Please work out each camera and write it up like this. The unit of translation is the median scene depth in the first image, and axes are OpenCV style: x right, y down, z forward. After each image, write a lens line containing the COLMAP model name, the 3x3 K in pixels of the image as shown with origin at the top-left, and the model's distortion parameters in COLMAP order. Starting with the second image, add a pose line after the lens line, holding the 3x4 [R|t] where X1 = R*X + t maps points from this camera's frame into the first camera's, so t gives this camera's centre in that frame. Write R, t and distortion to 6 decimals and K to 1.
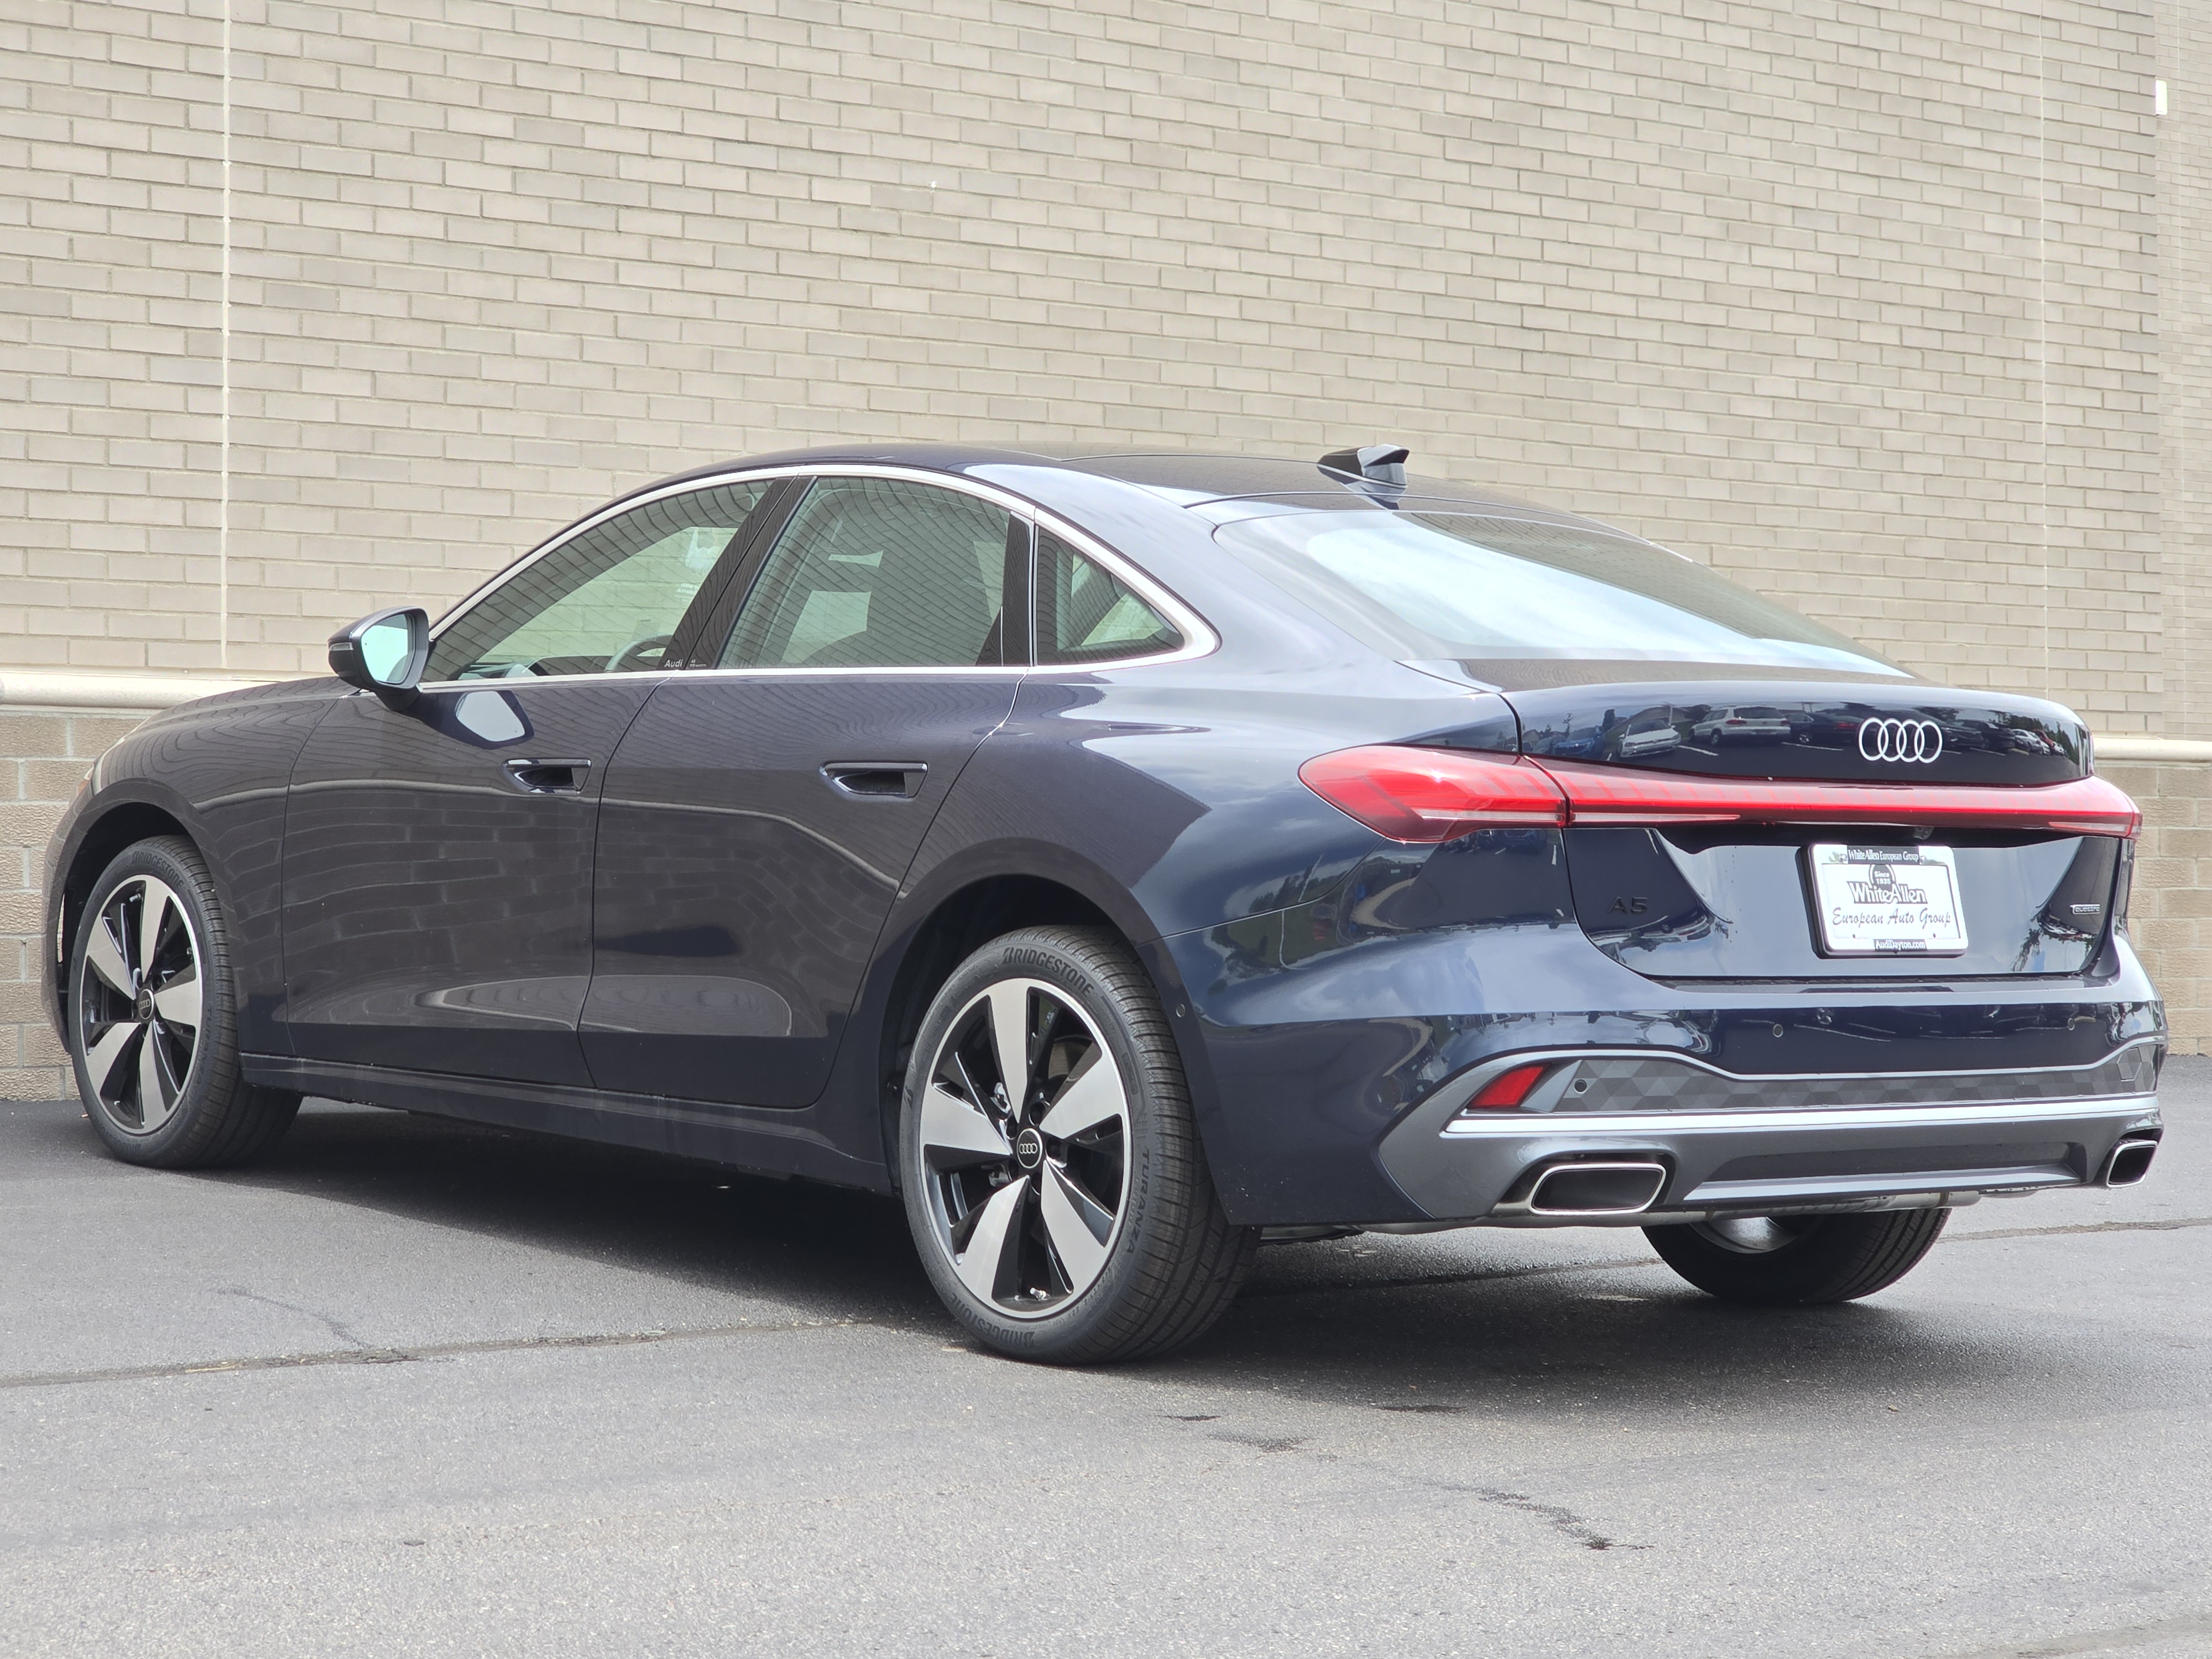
lens RADIAL K [[4353.8, 0, 1081.3], [0, 4353.8, 815.7], [0, 0, 1]] dist [-0.011244, 0.000000]
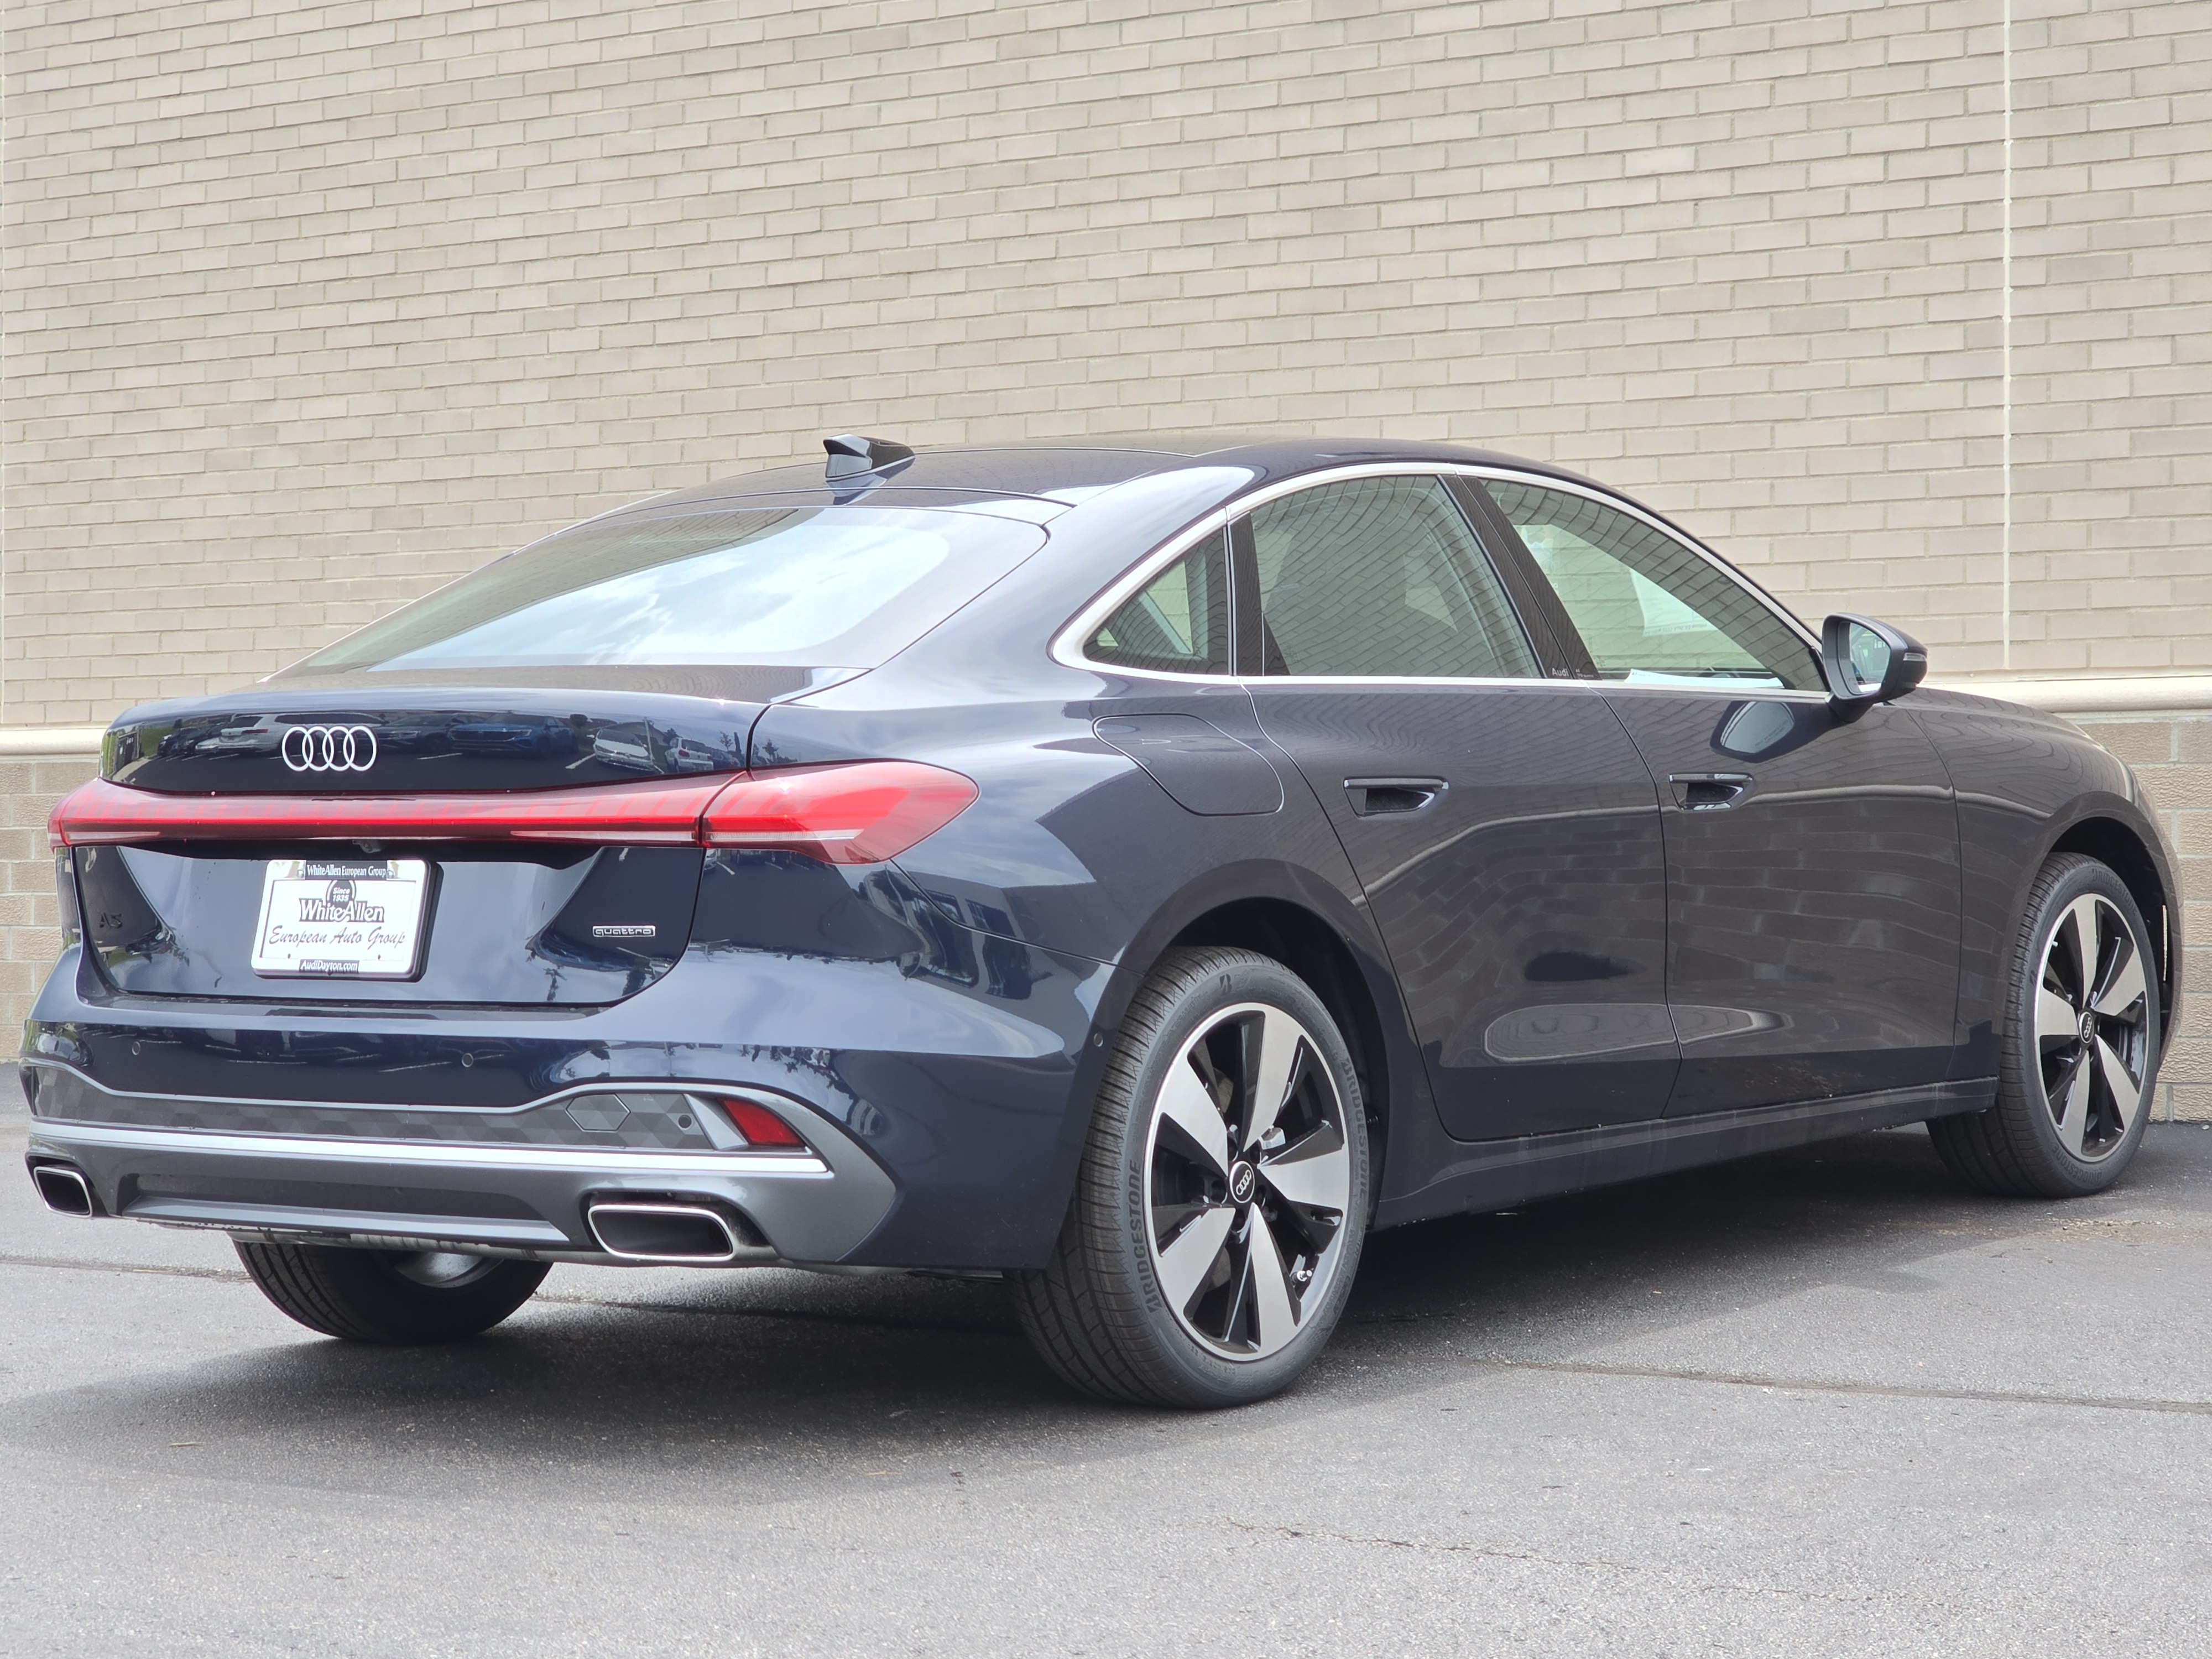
lens RADIAL K [[4606.5, 0, 1247.2], [0, 4606.5, 831.5], [0, 0, 1]] dist [-0.012733, 0.000000]
pose [[0.287670, -0.007904, -0.957697, 0.725702], [0.011820, 0.999919, -0.004702, 0.004601], [0.957657, -0.009967, 0.287740, 0.546724]]
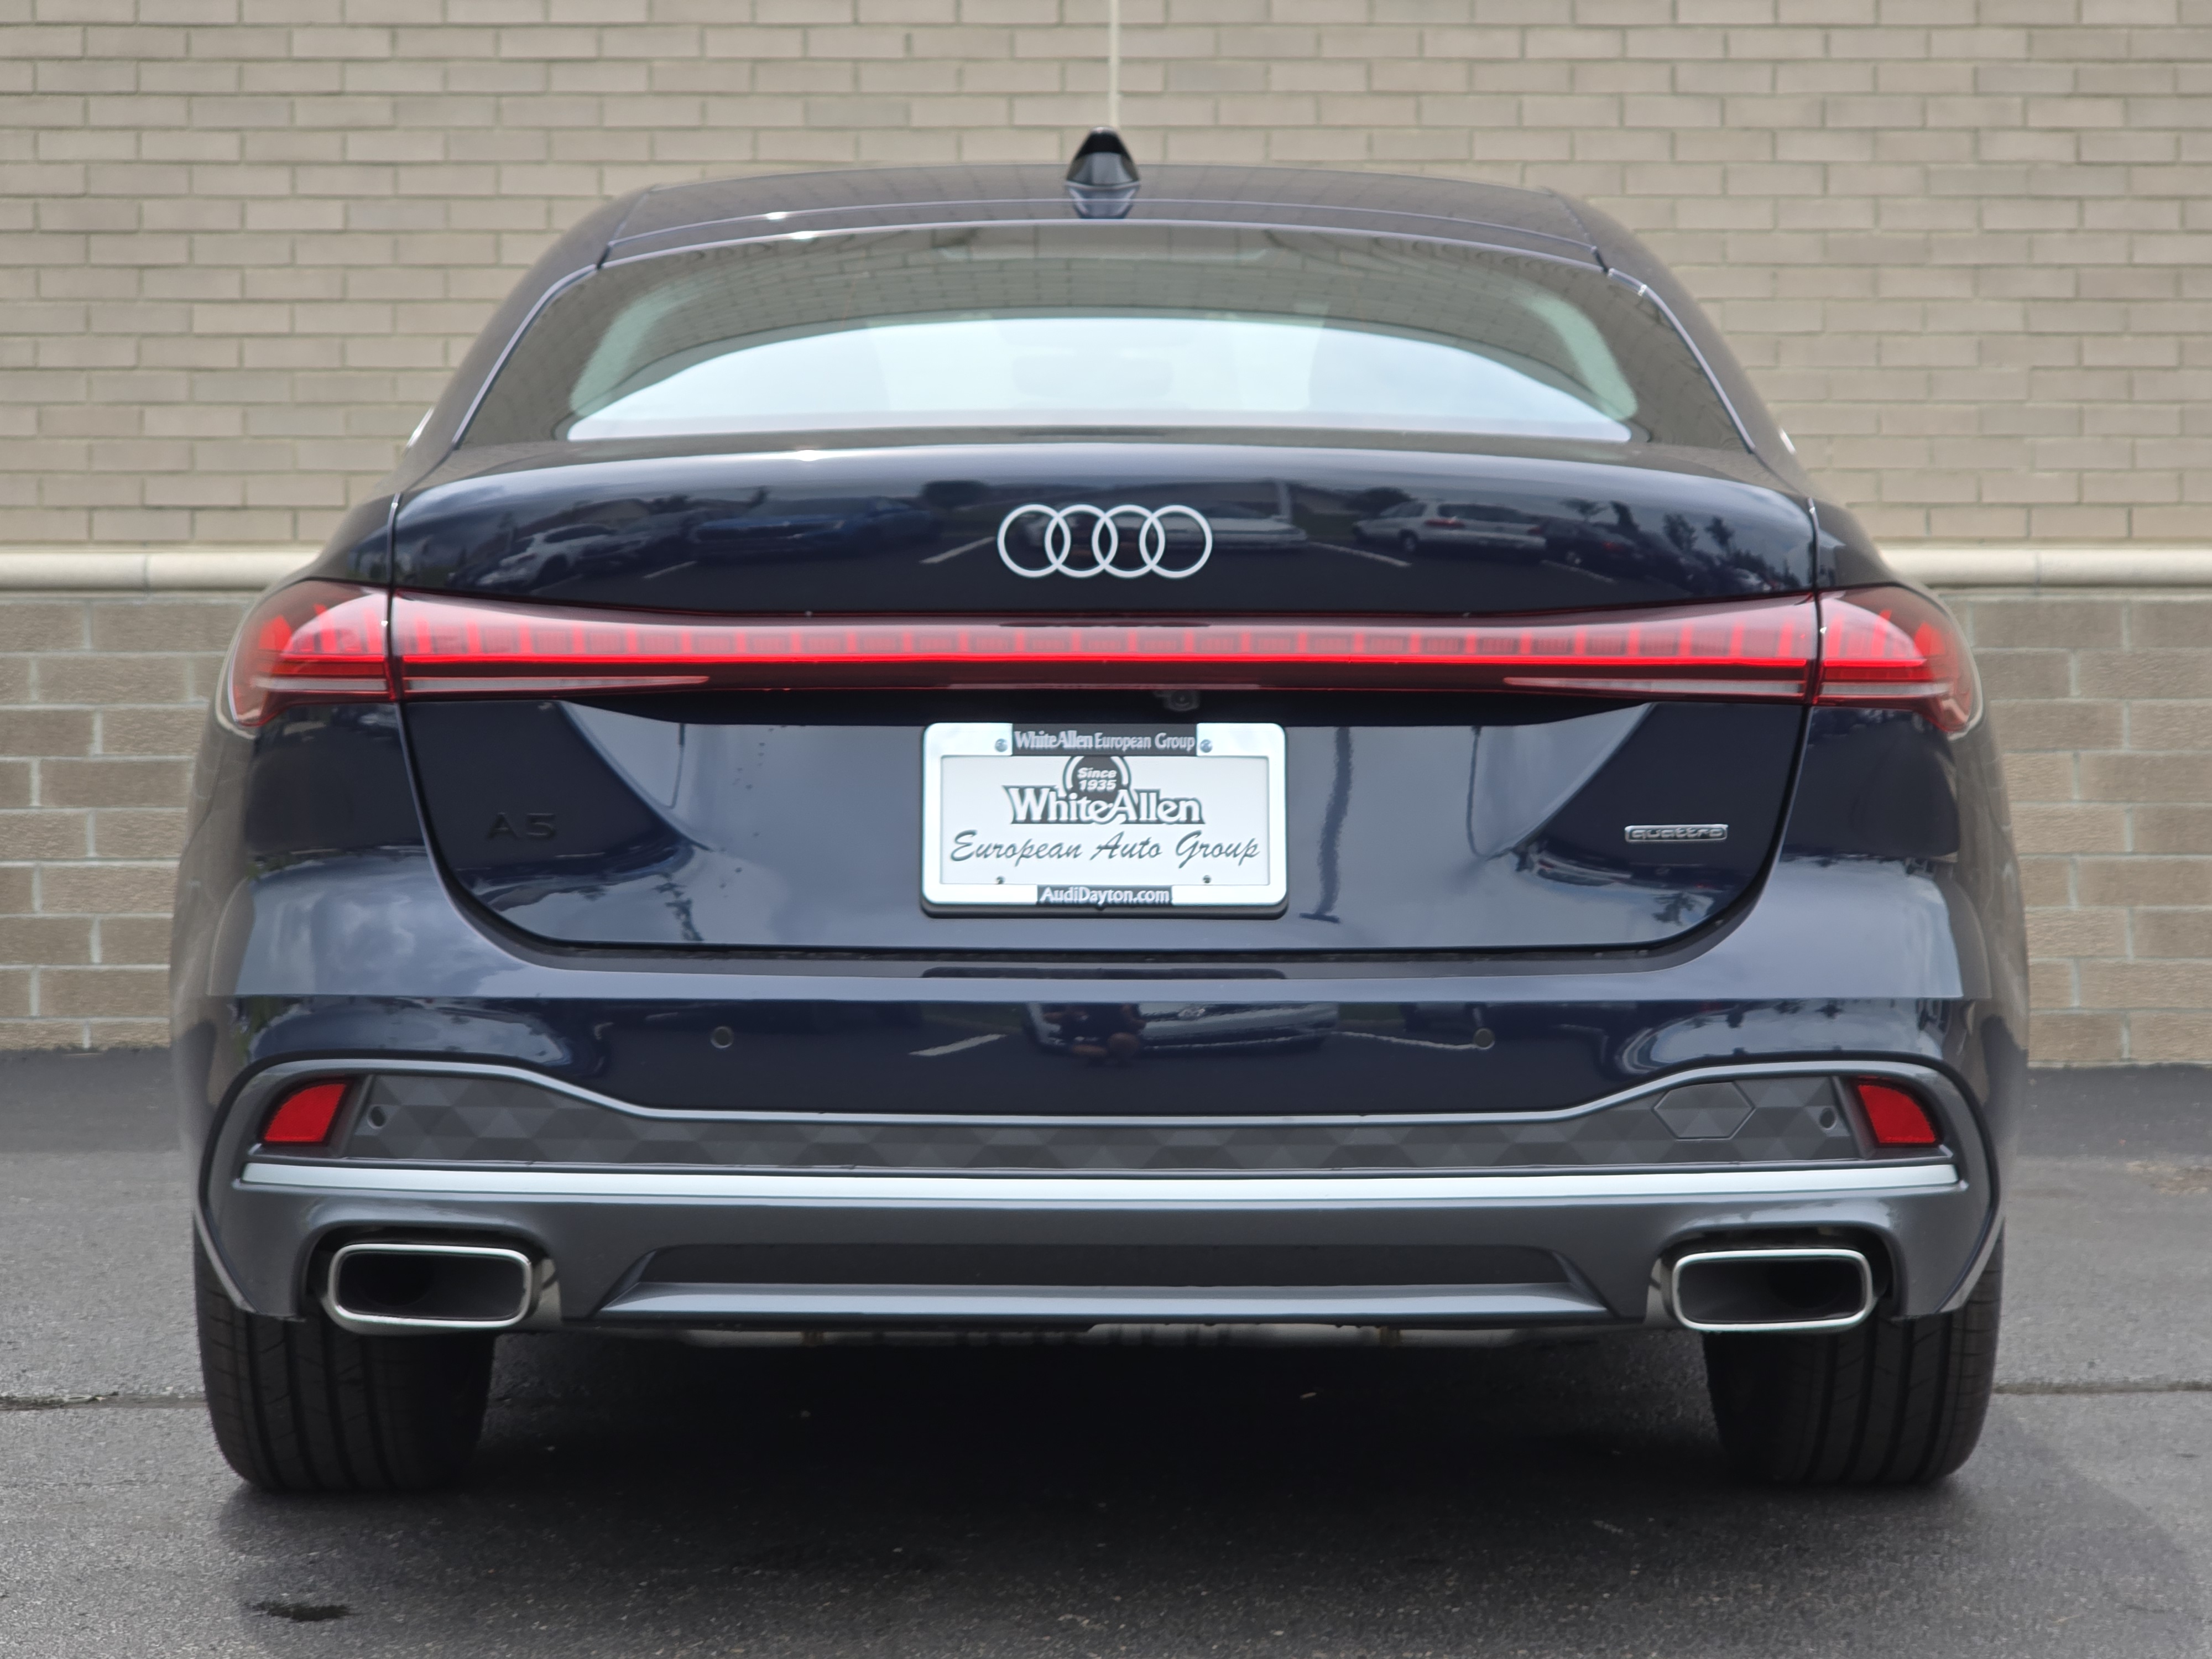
lens RADIAL K [[4606.5, 0, 1213.1], [0, 4606.5, 806.7], [0, 0, 1]] dist [-0.012733, 0.000000]
pose [[0.797197, -0.001318, -0.603717, 0.344722], [0.011071, 0.999861, 0.012436, 0.006338], [0.603617, -0.016598, 0.797101, 0.313884]]
